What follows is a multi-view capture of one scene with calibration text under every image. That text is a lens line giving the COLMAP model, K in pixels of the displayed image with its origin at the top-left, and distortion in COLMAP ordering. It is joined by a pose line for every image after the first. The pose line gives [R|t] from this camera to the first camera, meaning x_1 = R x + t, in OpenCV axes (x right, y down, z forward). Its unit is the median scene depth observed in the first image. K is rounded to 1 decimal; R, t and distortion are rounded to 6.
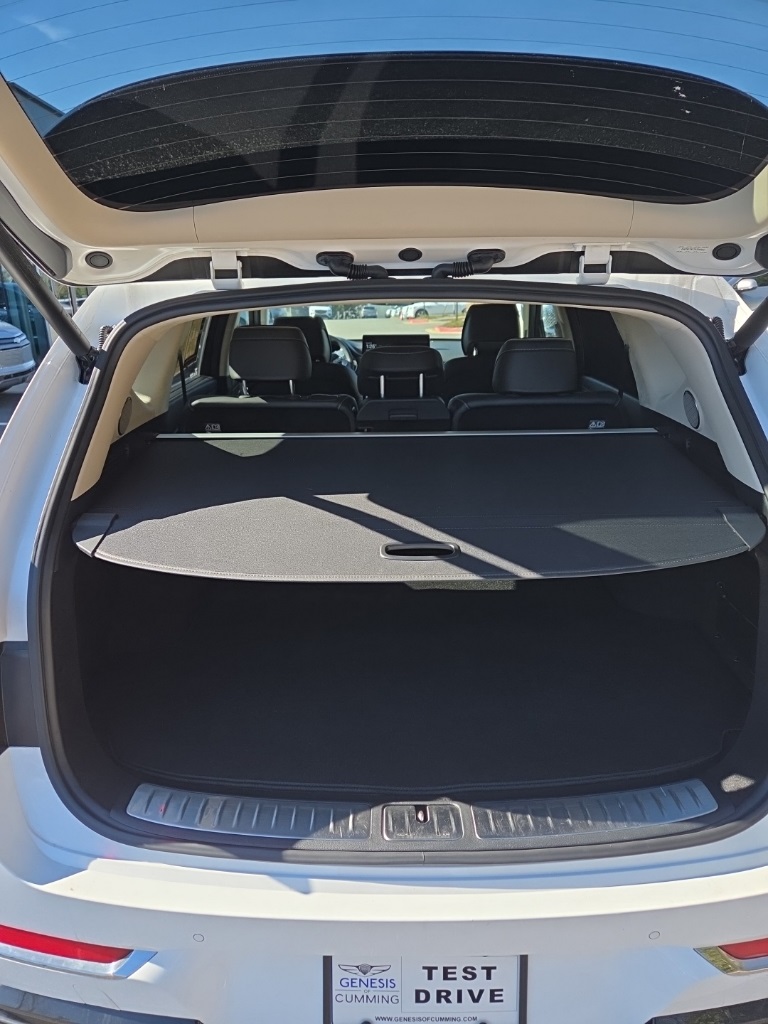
lens RADIAL K [[673.6, 0, 383.4], [0, 673.6, 511.3], [0, 0, 1]] dist [0.060782, -0.047605]
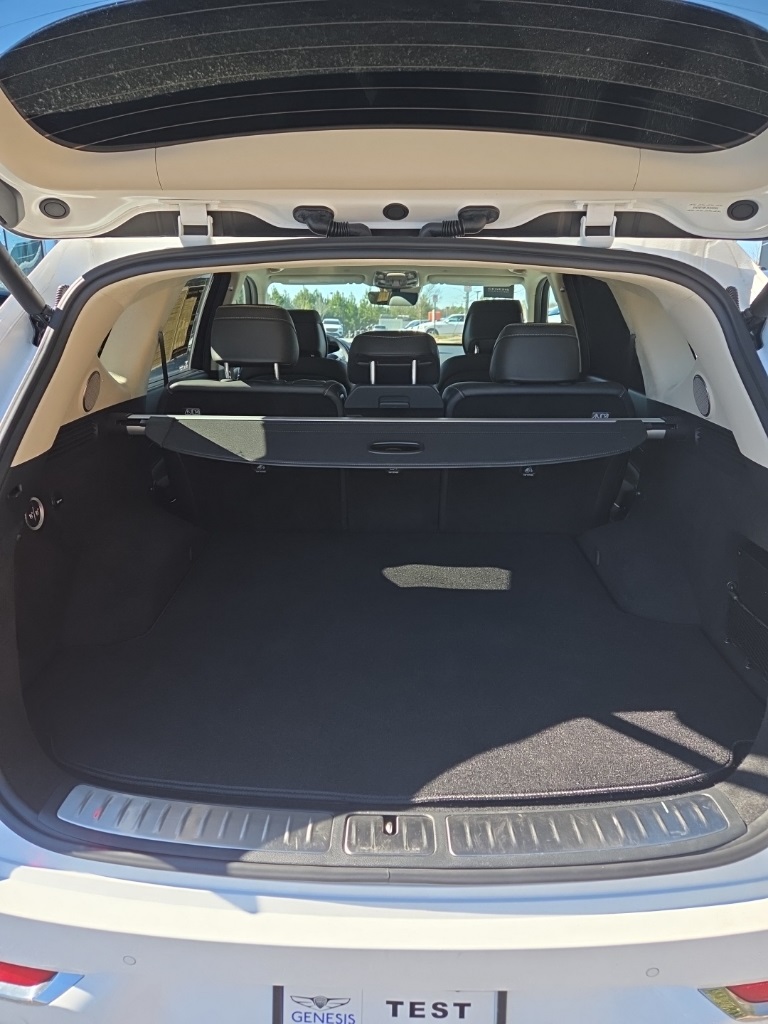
lens RADIAL K [[673.6, 0, 382.1], [0, 673.6, 515.1], [0, 0, 1]] dist [0.060782, -0.047605]
pose [[0.999711, 0.020426, -0.012681, 0.049063], [-0.020701, 0.999546, -0.021893, 0.061592], [0.012228, 0.022150, 0.999680, 0.107526]]
